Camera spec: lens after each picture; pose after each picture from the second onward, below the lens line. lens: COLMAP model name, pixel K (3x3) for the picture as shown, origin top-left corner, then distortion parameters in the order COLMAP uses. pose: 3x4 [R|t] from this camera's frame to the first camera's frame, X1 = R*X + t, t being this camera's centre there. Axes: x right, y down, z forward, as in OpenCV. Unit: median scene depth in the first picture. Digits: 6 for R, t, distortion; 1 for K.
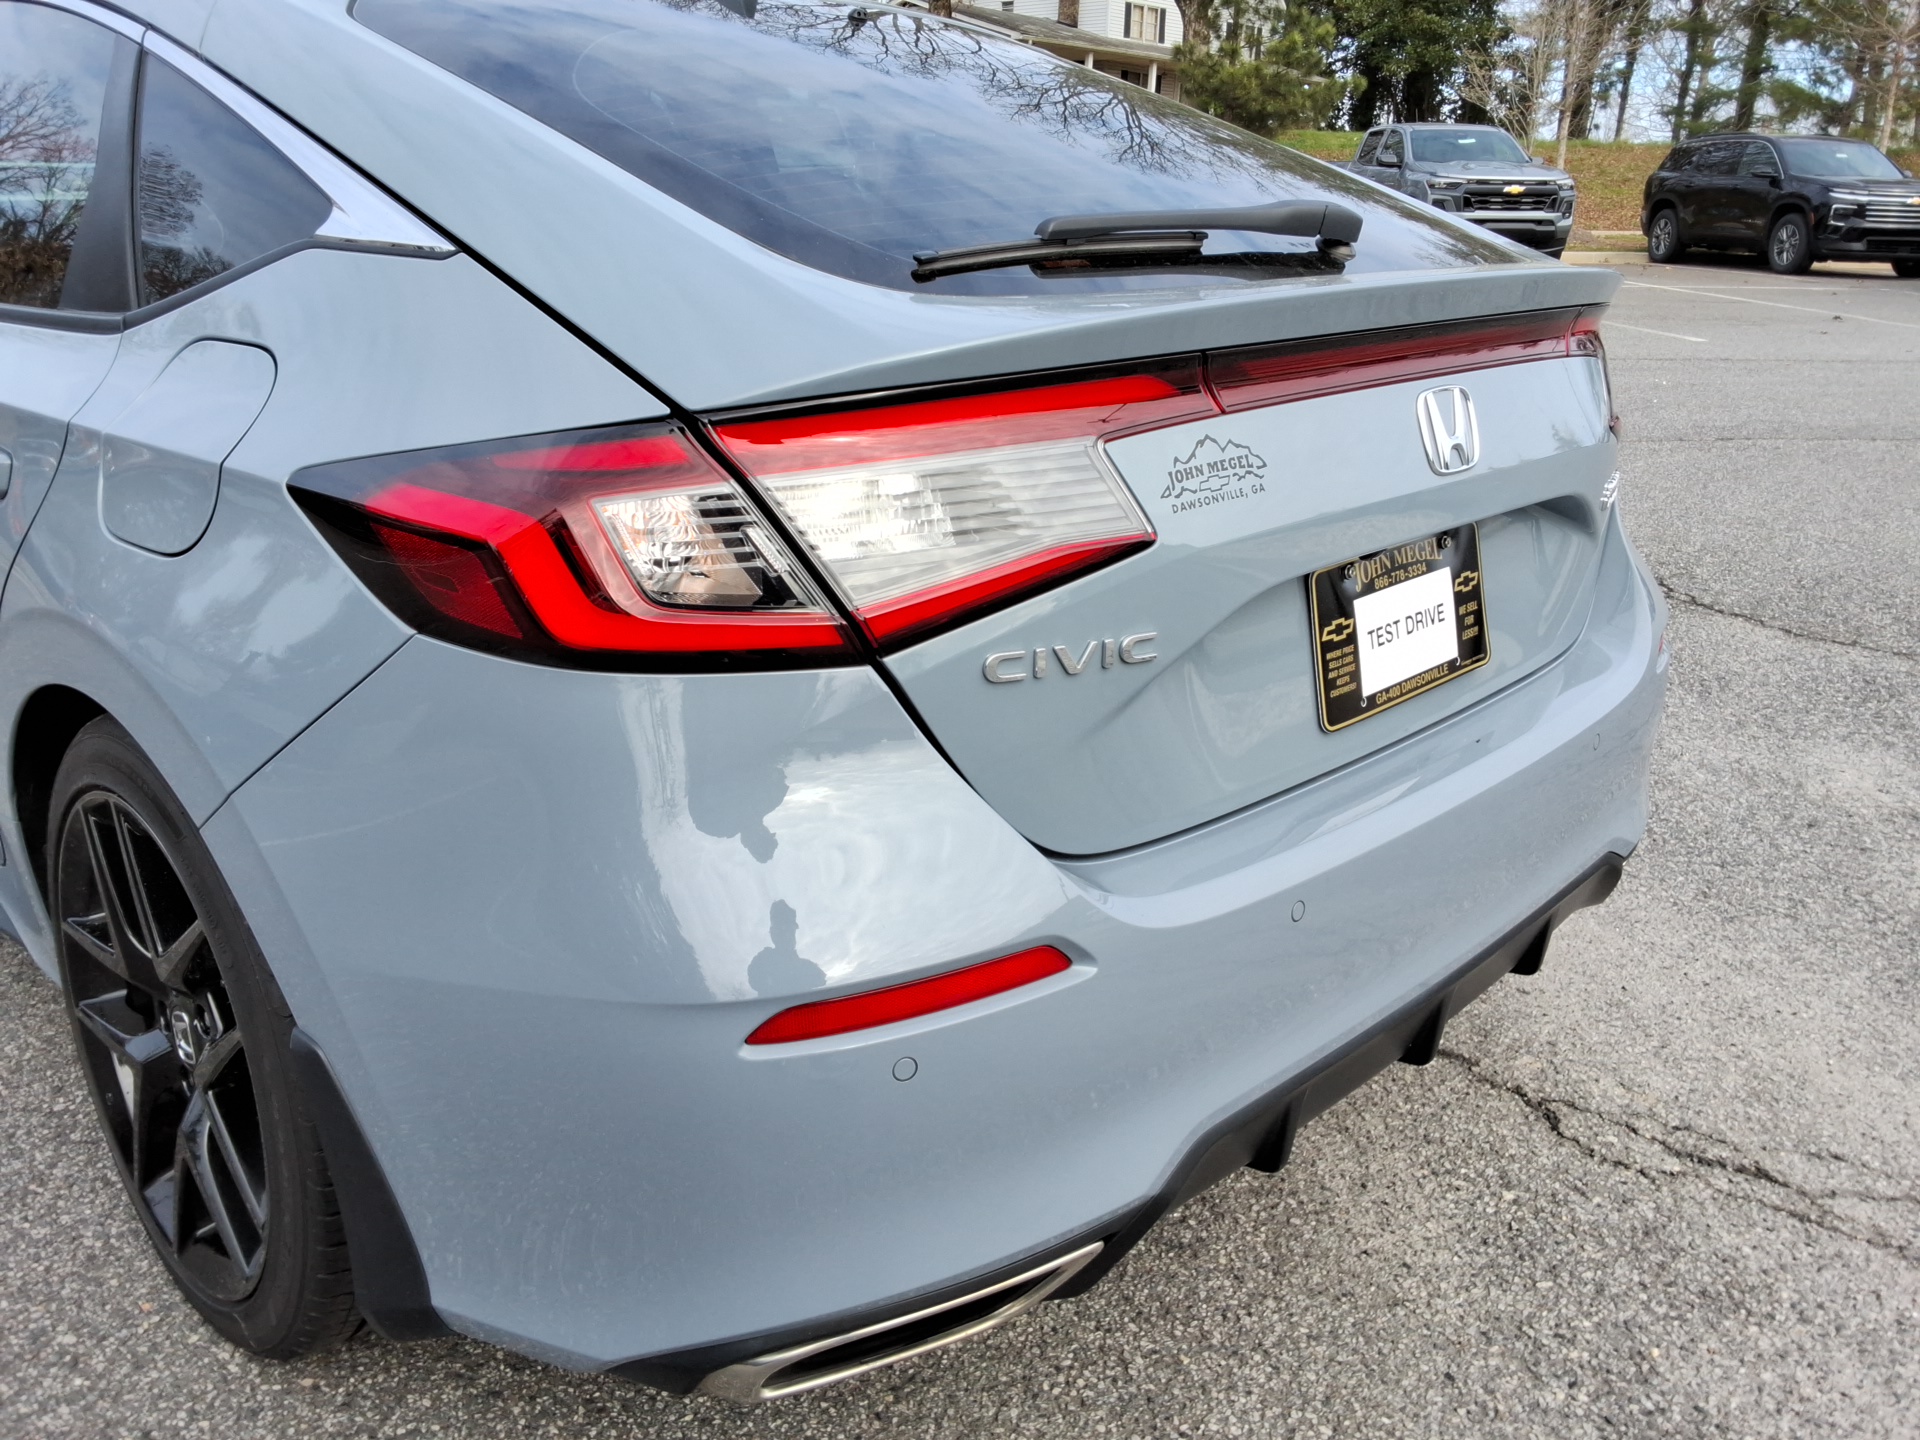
lens RADIAL K [[1550.7, 0, 972.0], [0, 1550.7, 696.4], [0, 0, 1]] dist [0.057123, -0.082831]
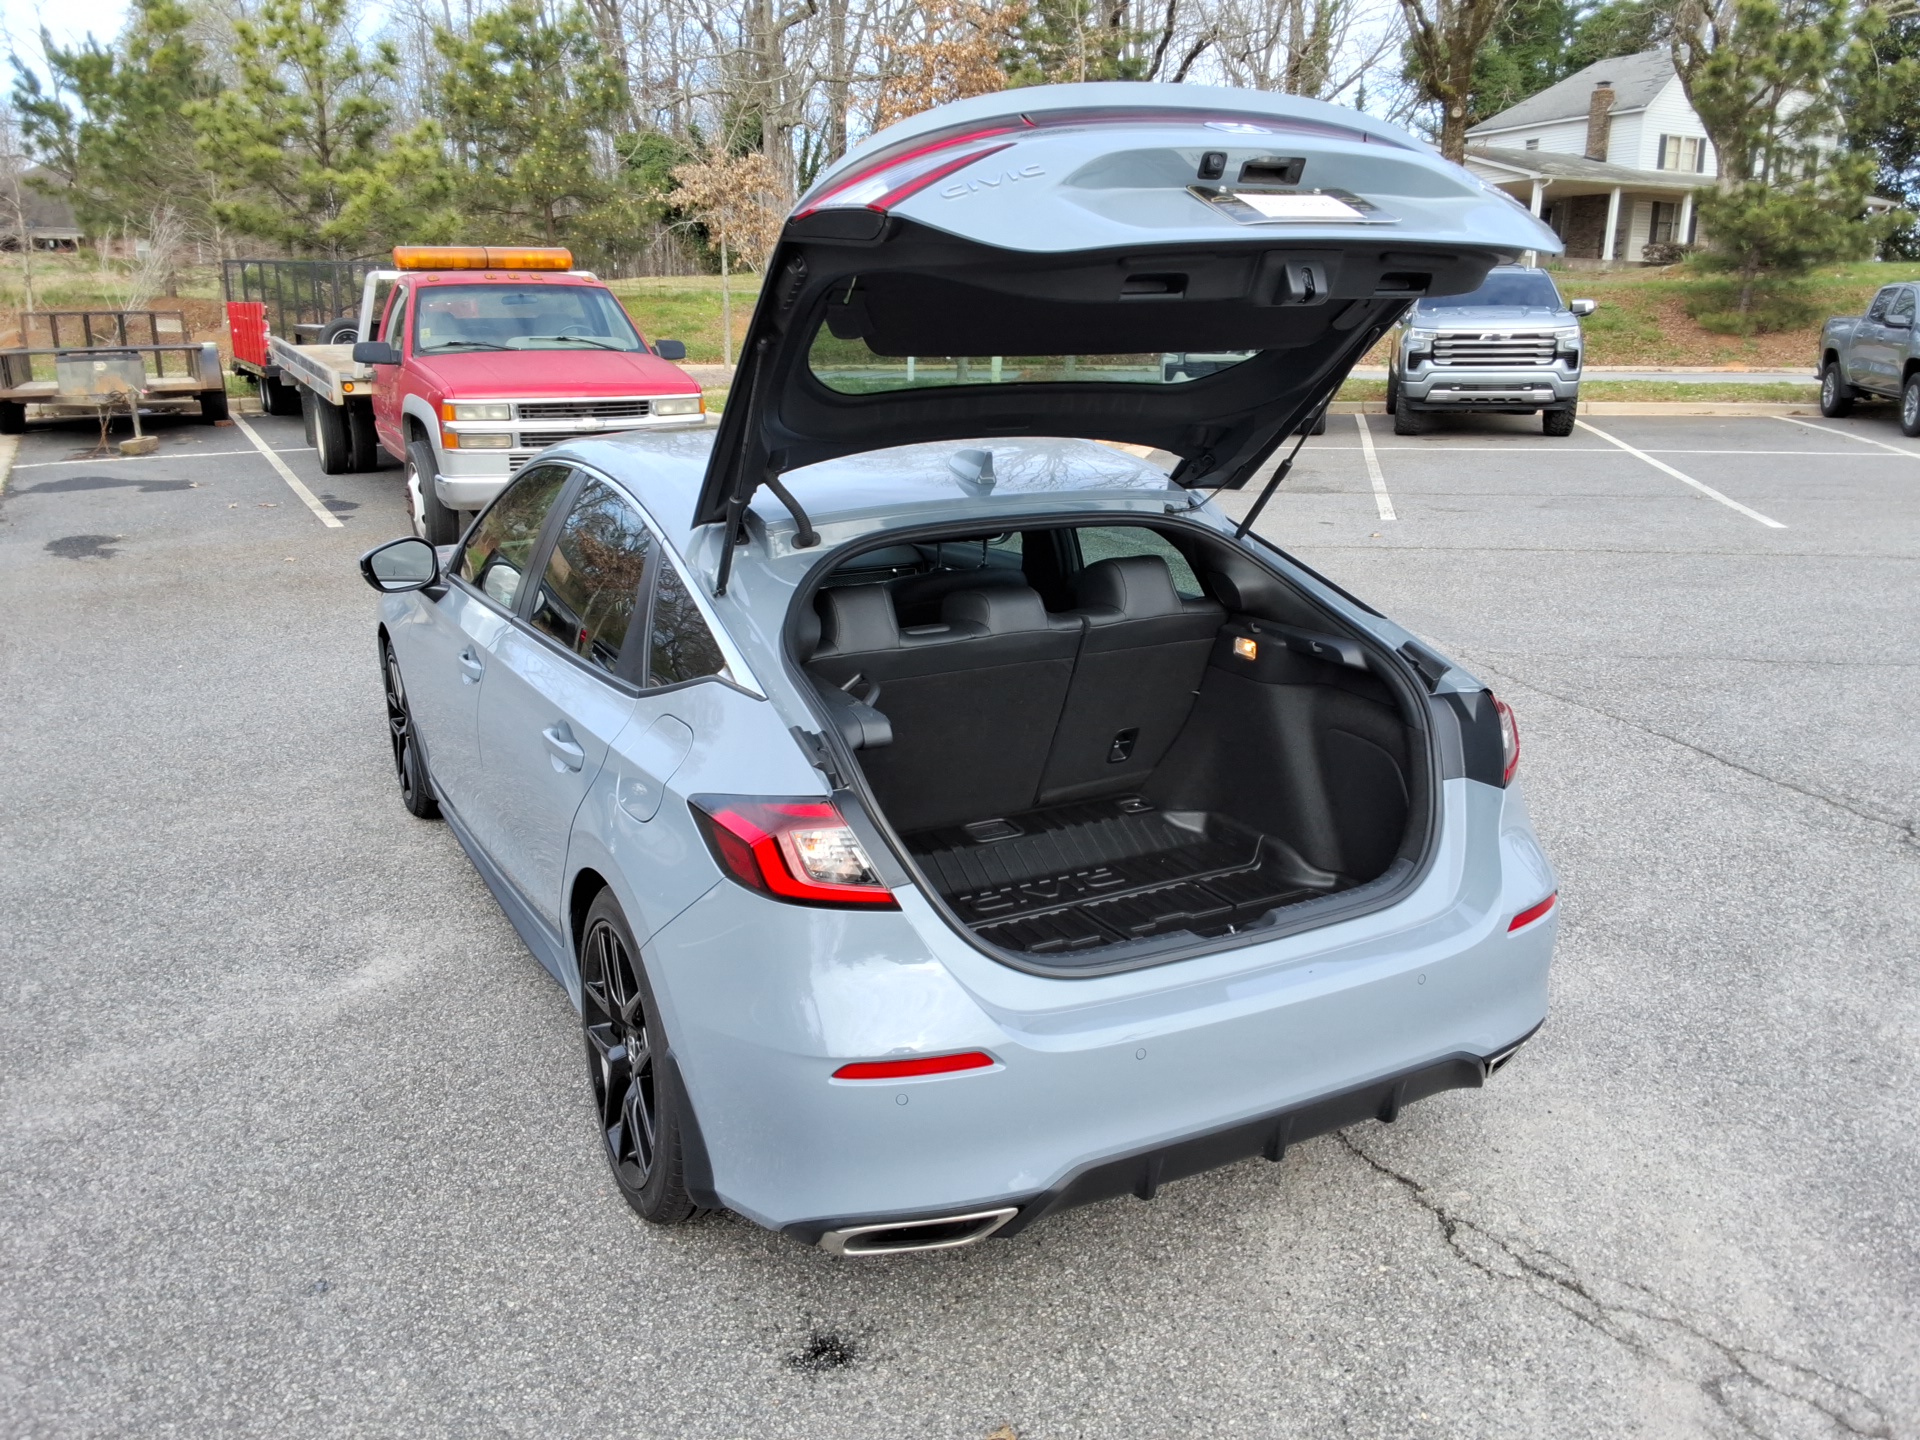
lens RADIAL K [[1521.1, 0, 979.0], [0, 1521.1, 711.9], [0, 0, 1]] dist [0.143909, -0.231982]
pose [[0.951091, 0.061238, -0.302780, 0.431369], [-0.080694, 0.995373, -0.052157, -0.127900], [0.298185, 0.074039, 0.951632, -0.679717]]
